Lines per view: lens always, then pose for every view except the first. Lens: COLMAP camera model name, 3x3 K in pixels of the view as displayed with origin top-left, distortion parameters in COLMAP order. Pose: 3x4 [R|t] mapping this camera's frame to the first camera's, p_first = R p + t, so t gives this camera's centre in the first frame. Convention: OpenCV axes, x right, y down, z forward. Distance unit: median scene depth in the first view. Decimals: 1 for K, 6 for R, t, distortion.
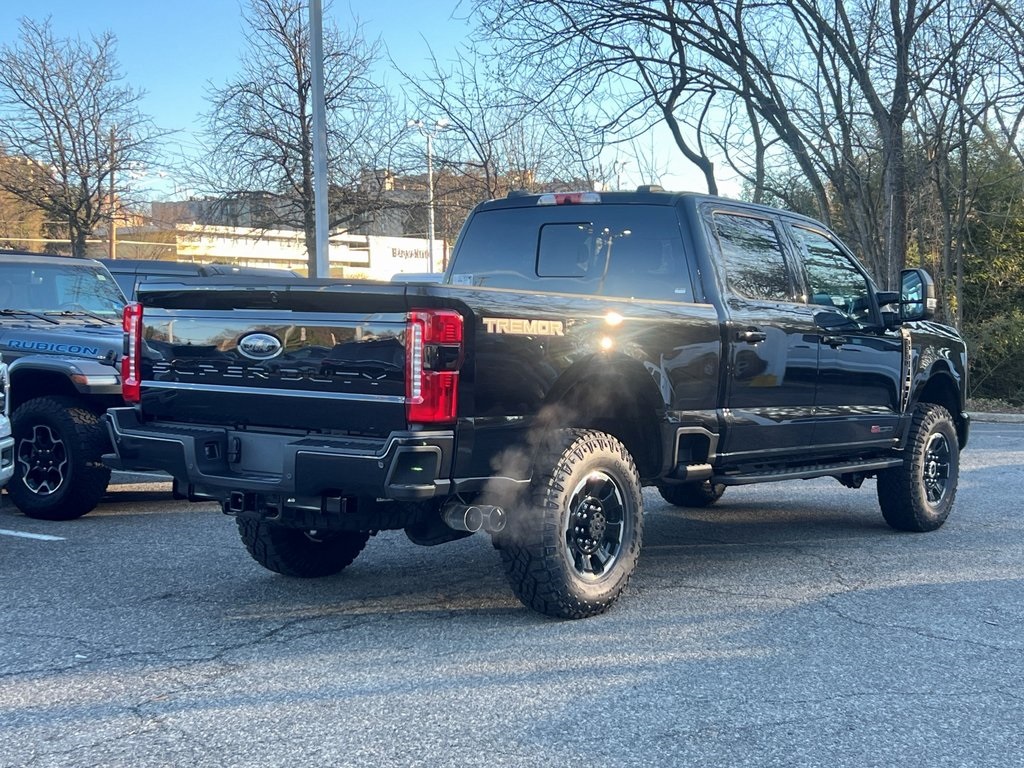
lens RADIAL K [[1522.4, 0, 512.5], [0, 1522.4, 384.1], [0, 0, 1]] dist [0.027456, 0.000000]
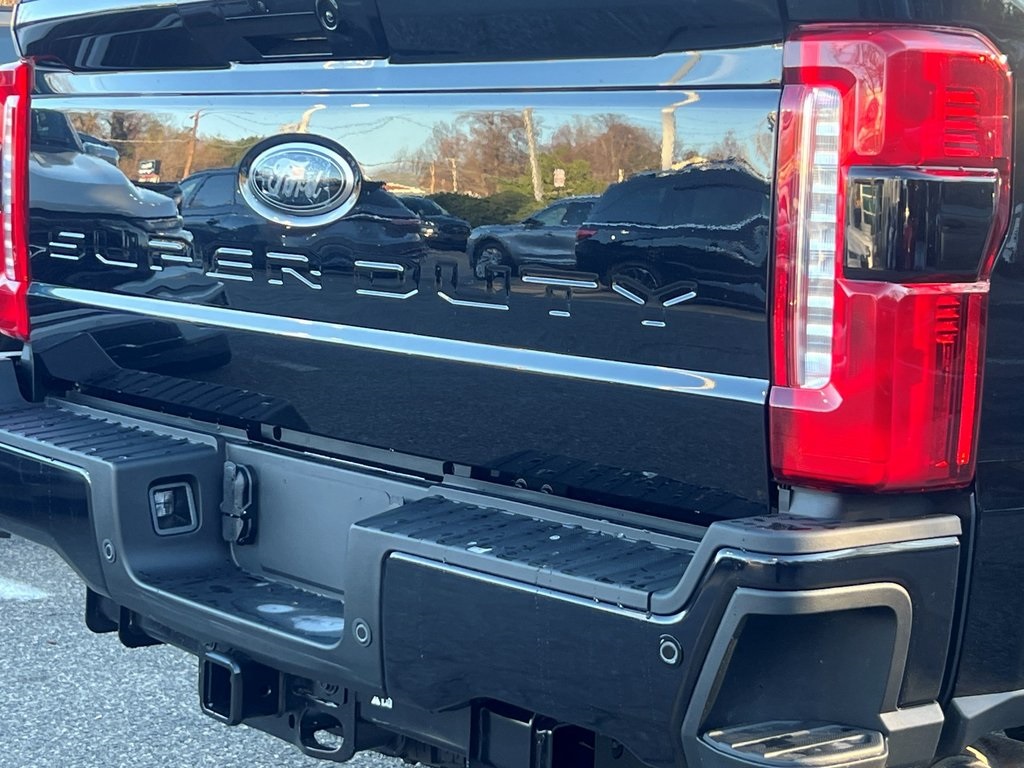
lens RADIAL K [[1961.3, 0, 512.4], [0, 1961.3, 384.8], [0, 0, 1]] dist [0.103769, 0.000000]
pose [[0.978451, 0.020951, -0.205414, -0.043051], [-0.005610, 0.997169, 0.074983, -0.014700], [0.206404, -0.072215, 0.975798, 0.641052]]
